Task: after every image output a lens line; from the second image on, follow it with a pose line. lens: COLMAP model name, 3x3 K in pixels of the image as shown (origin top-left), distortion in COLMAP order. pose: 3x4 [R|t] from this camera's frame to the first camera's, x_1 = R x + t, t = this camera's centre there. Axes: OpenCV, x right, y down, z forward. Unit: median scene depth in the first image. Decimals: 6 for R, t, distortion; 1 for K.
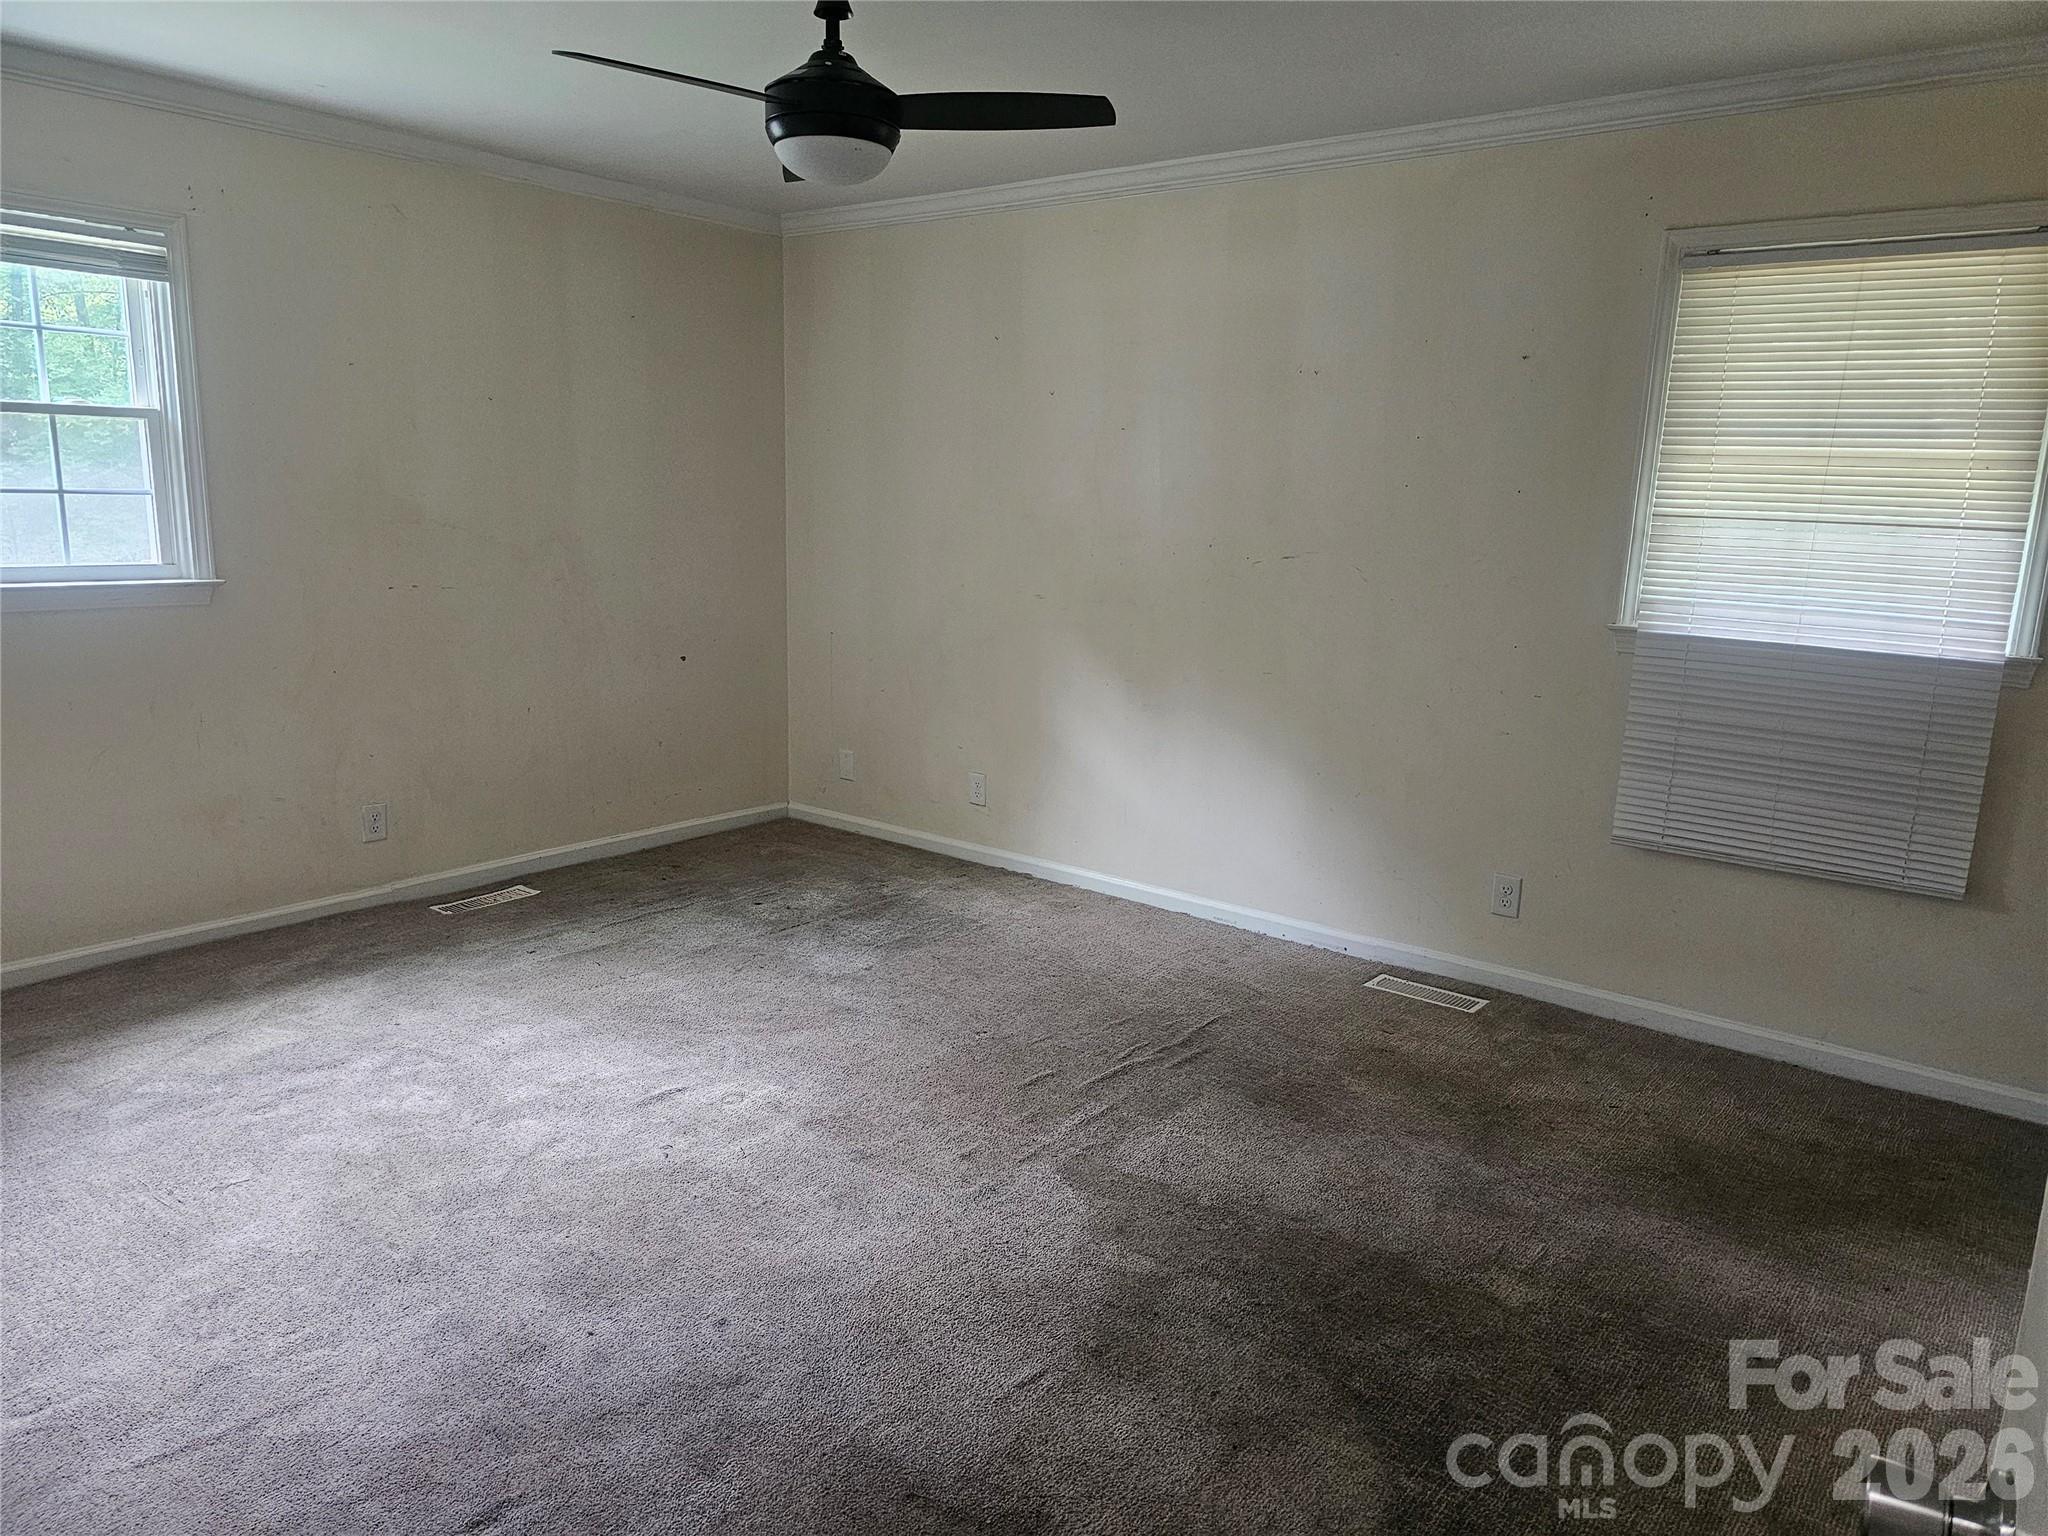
lens RADIAL K [[1387.5, 0, 1034.2], [0, 1387.5, 765.8], [0, 0, 1]] dist [0.055425, -0.049253]
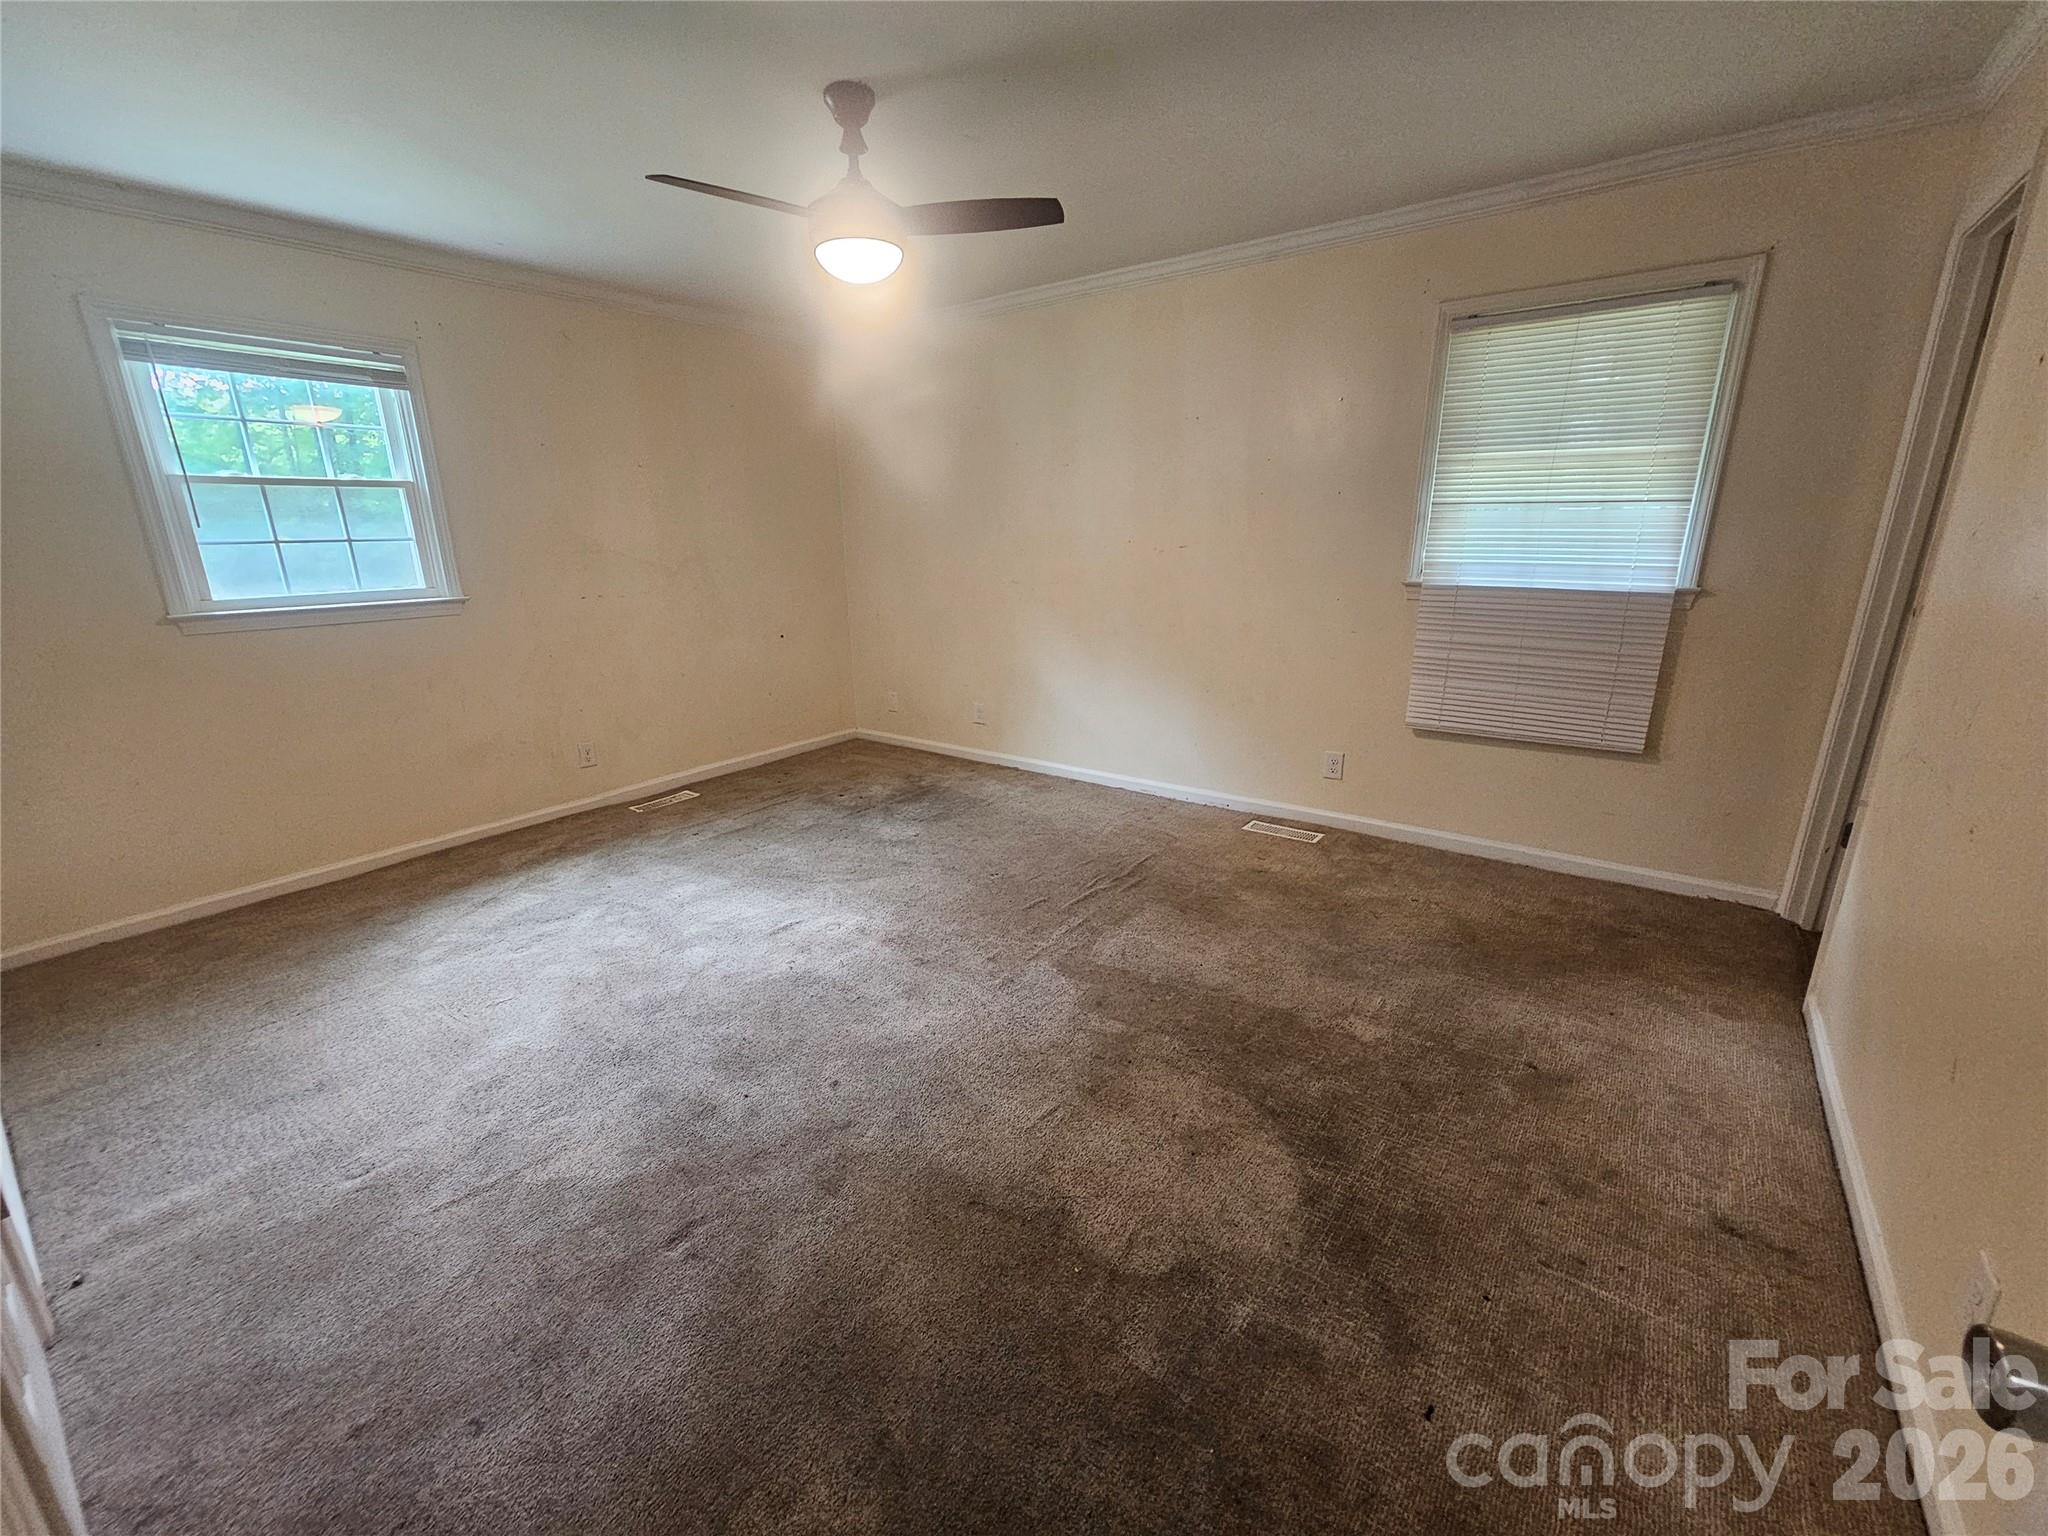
lens RADIAL K [[842.6, 0, 1018.7], [0, 842.6, 764.8], [0, 0, 1]] dist [-0.000582, 0.000310]
pose [[0.998663, -0.050397, 0.011471, -0.019140], [0.049353, 0.995730, 0.078009, 0.004433], [-0.015353, -0.077339, 0.996887, 0.113364]]
